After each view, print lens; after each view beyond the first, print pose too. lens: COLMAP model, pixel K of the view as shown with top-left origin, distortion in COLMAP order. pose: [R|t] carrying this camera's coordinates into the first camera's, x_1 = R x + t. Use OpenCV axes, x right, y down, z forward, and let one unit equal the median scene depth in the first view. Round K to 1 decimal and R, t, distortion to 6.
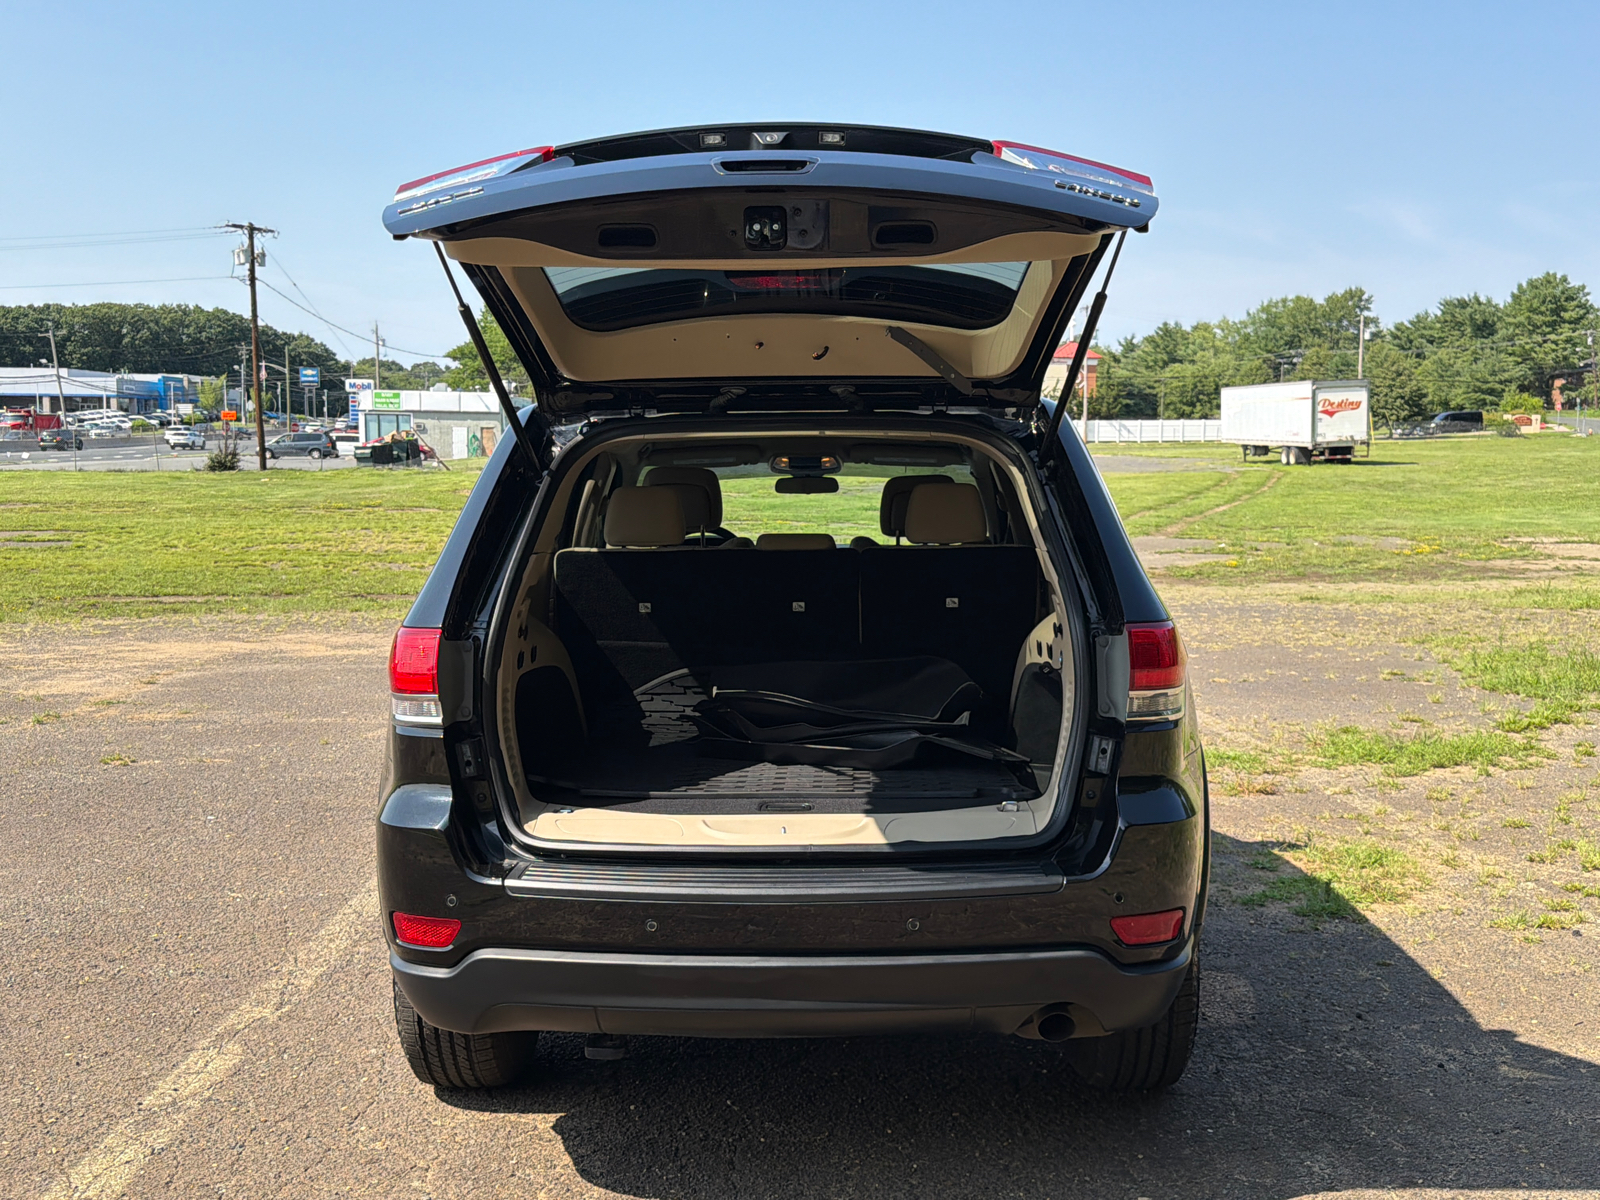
lens RADIAL K [[1577.5, 0, 793.3], [0, 1577.5, 596.1], [0, 0, 1]] dist [0.024001, 0.000000]
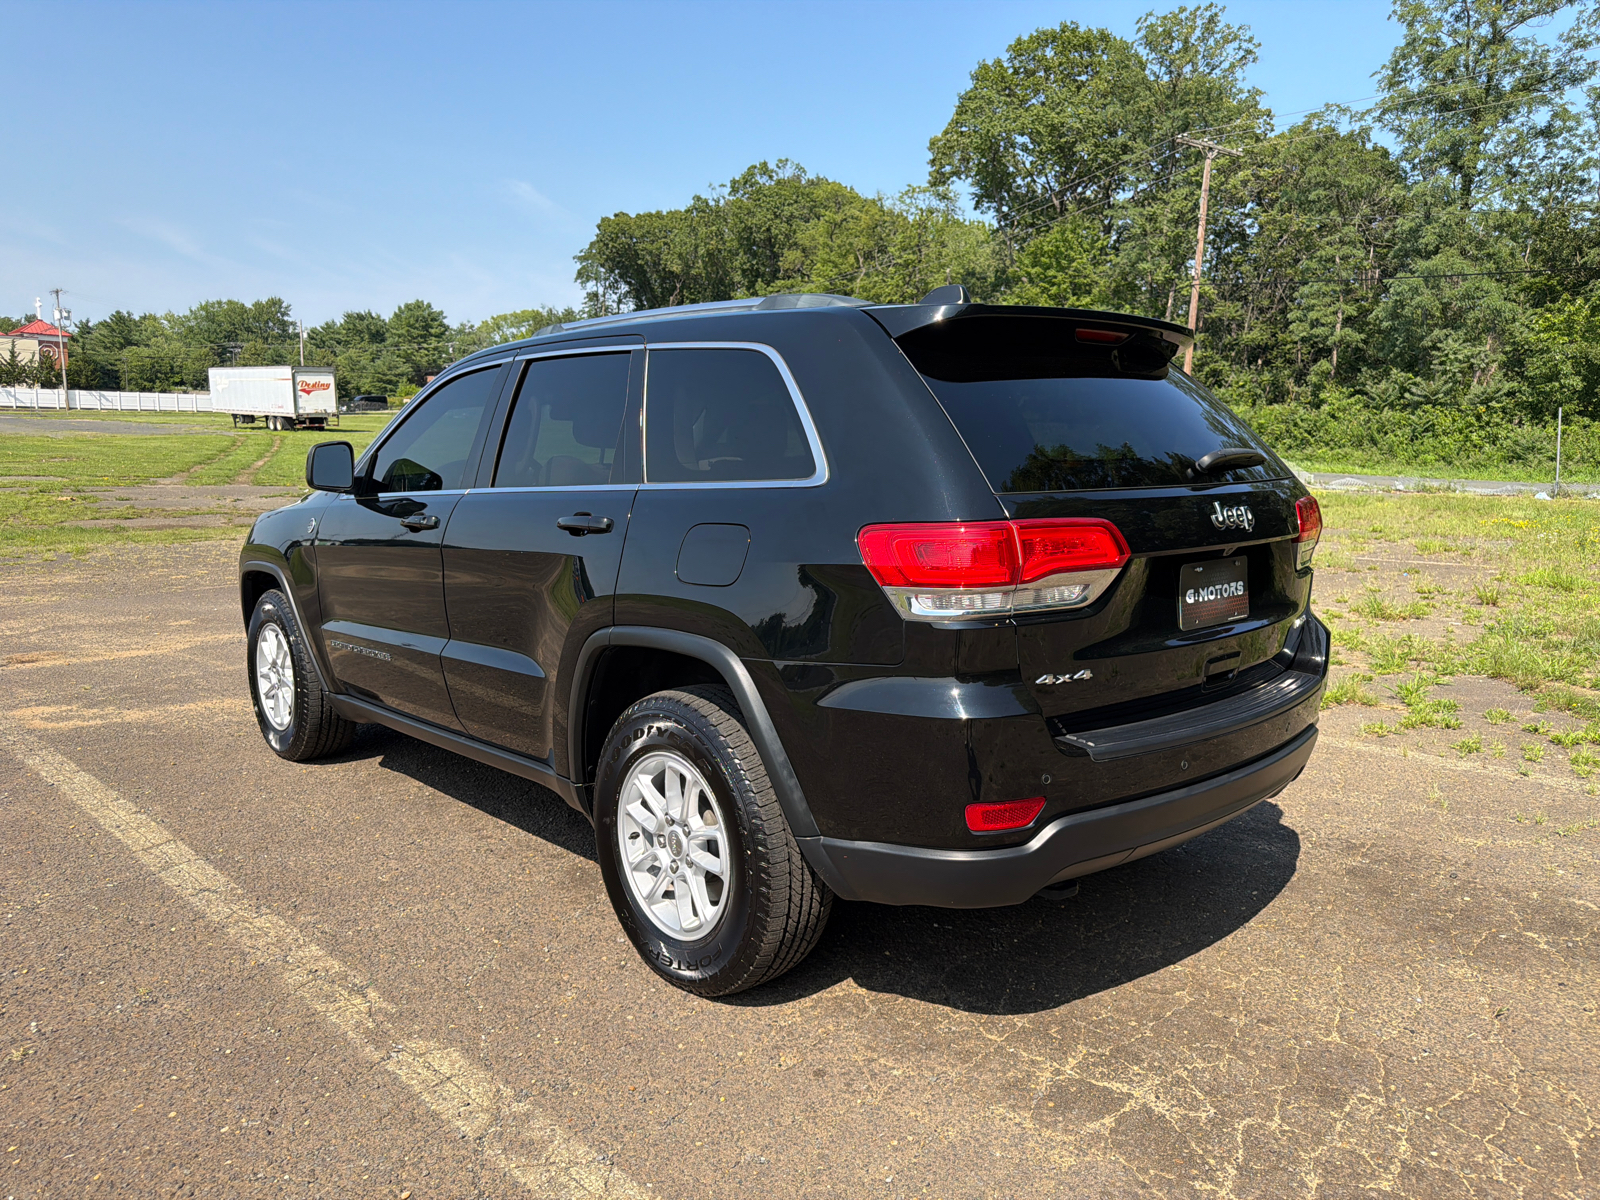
lens RADIAL K [[1137.6, 0, 792.1], [0, 1137.6, 602.7], [0, 0, 1]] dist [0.019529, -0.026706]
pose [[0.717446, -0.088349, 0.690989, -0.108941], [0.044381, 0.995707, 0.081229, 0.001131], [-0.695199, -0.027611, 0.718287, 0.075343]]
